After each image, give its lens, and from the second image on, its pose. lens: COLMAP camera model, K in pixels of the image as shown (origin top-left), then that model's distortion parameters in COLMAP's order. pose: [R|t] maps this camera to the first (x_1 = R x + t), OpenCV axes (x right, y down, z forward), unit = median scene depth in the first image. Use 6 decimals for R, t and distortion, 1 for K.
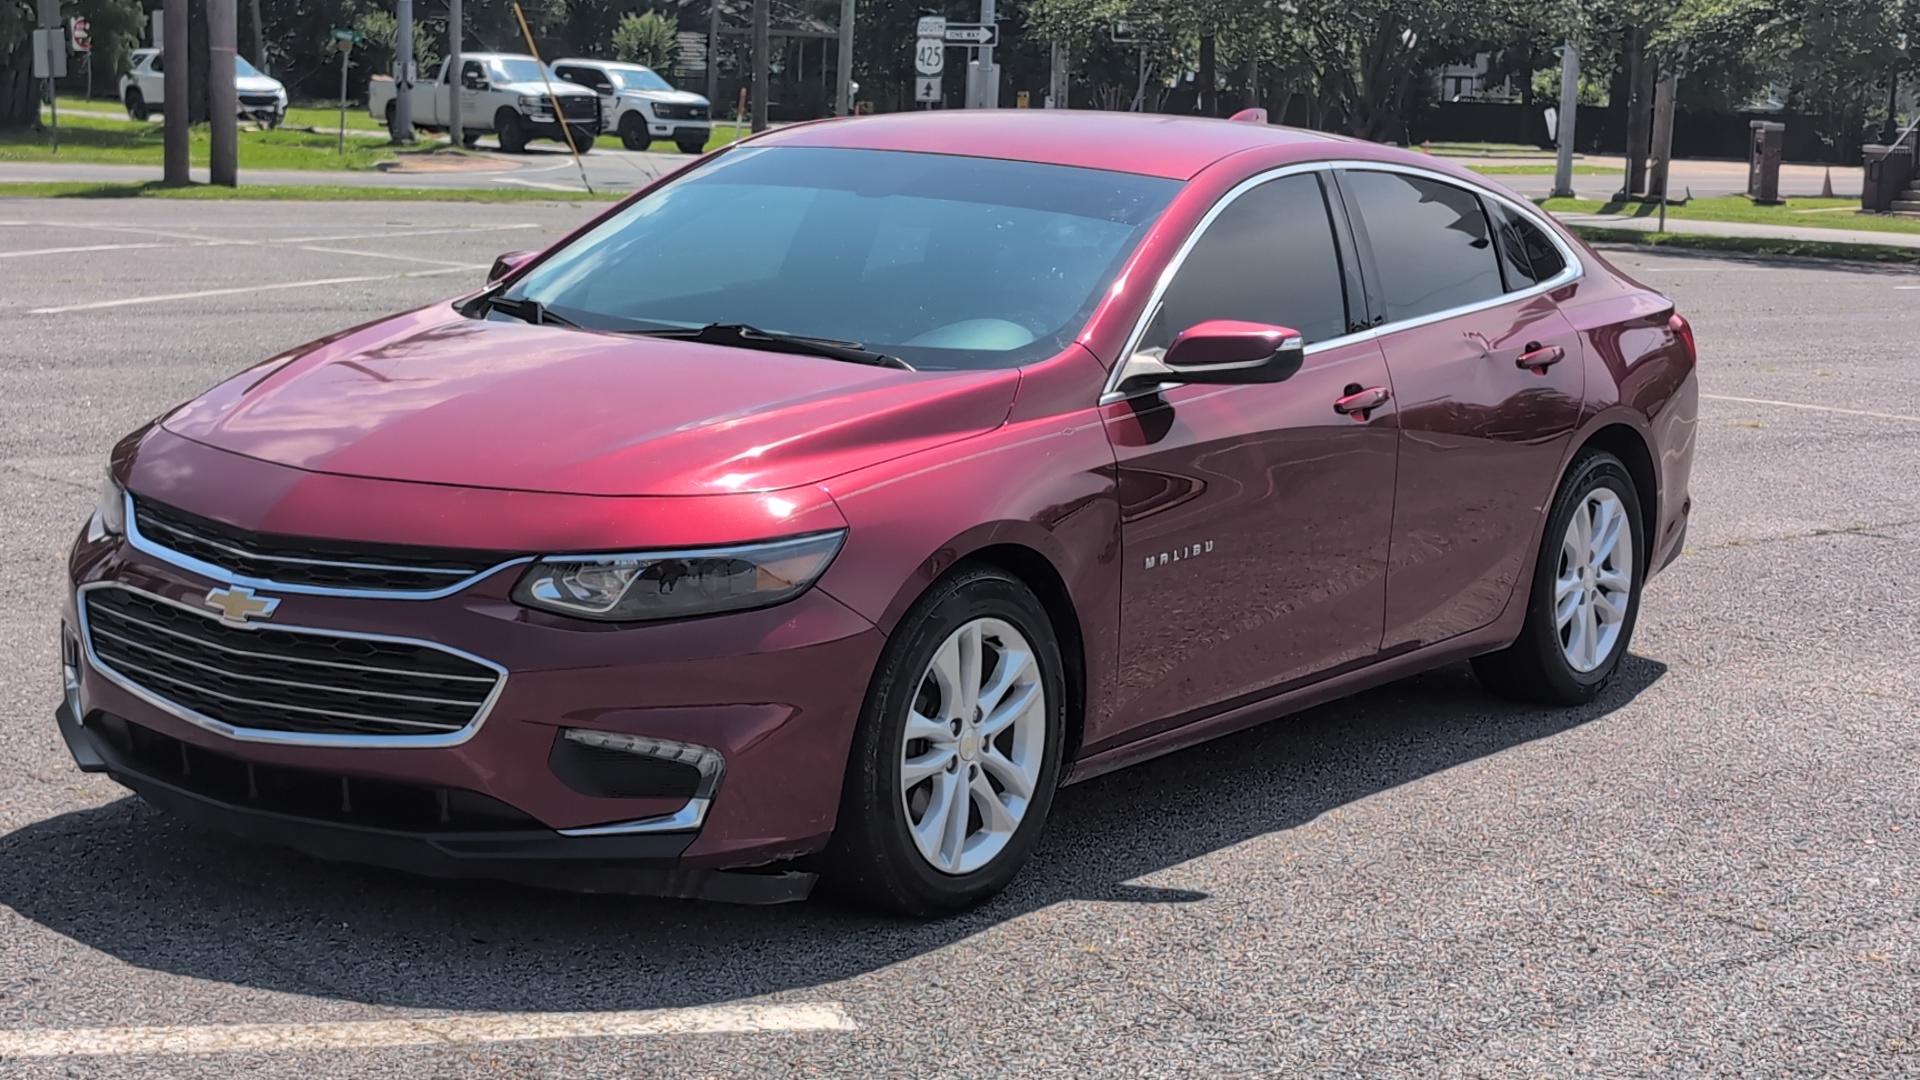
lens RADIAL K [[3123.1, 0, 966.0], [0, 3123.1, 542.2], [0, 0, 1]] dist [0.086165, 0.000000]
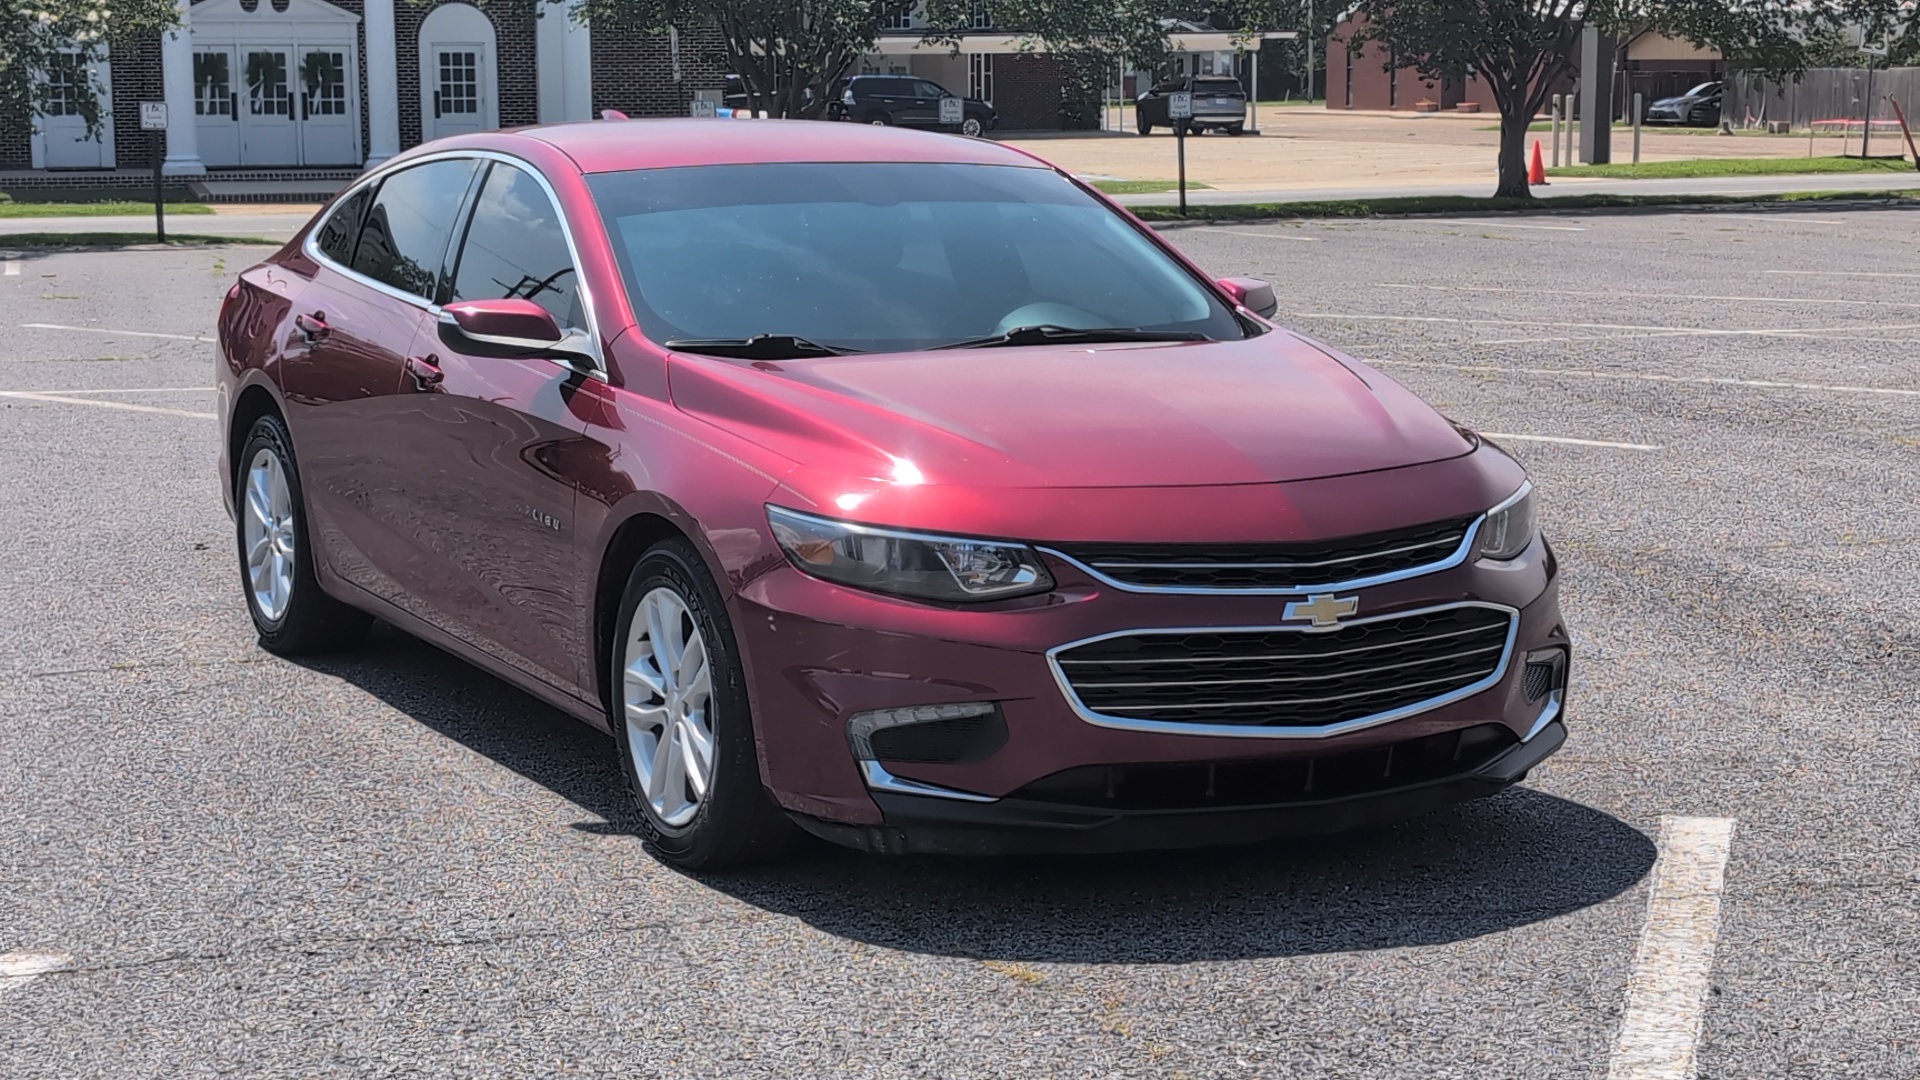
lens RADIAL K [[3123.1, 0, 941.4], [0, 3123.1, 533.9], [0, 0, 1]] dist [0.086165, 0.000000]
pose [[0.484751, -0.164497, 0.859045, -1.231244], [0.153600, 0.982902, 0.101539, -0.136646], [-0.861060, 0.082728, 0.501729, 0.590908]]
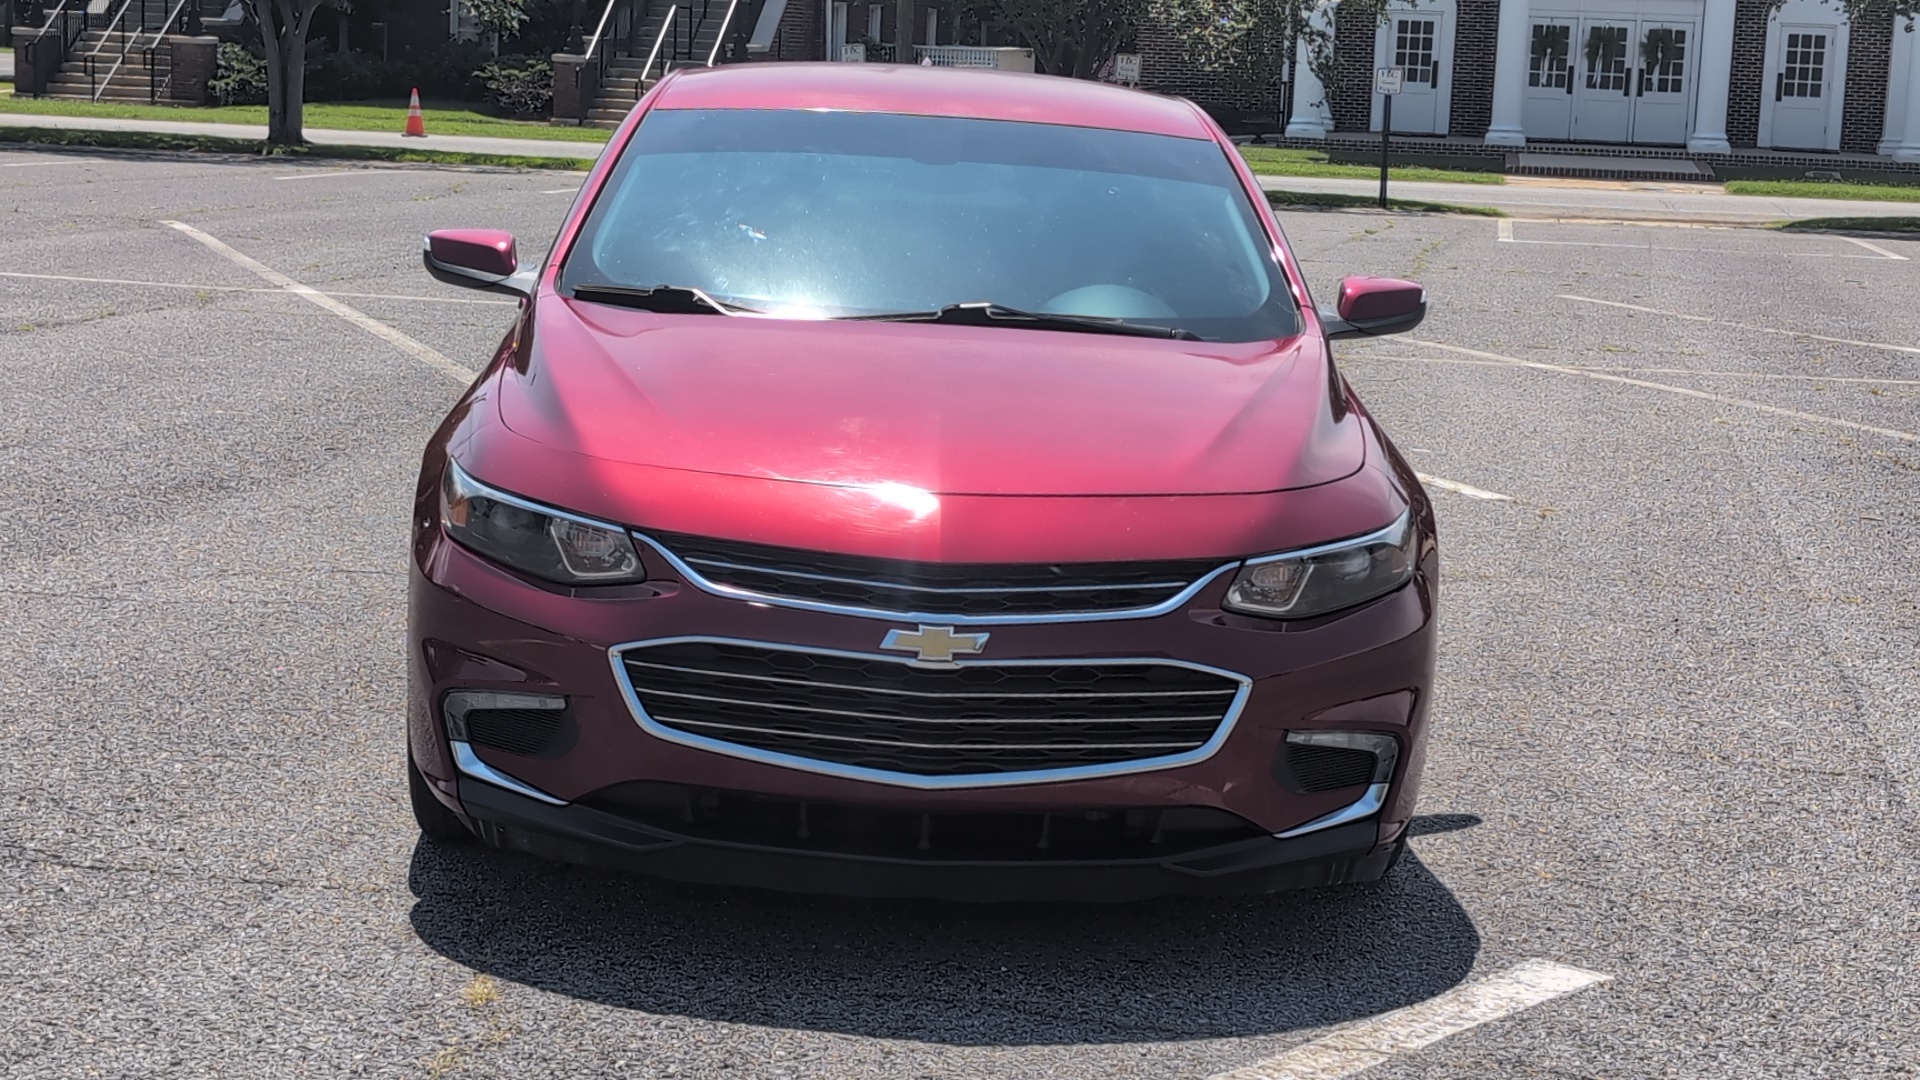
lens RADIAL K [[3123.1, 0, 950.5], [0, 3123.1, 543.7], [0, 0, 1]] dist [0.086165, 0.000000]
pose [[0.811822, -0.094903, 0.576140, -0.772694], [0.071951, 0.995443, 0.062588, -0.068293], [-0.579454, -0.009356, 0.814951, 0.255504]]
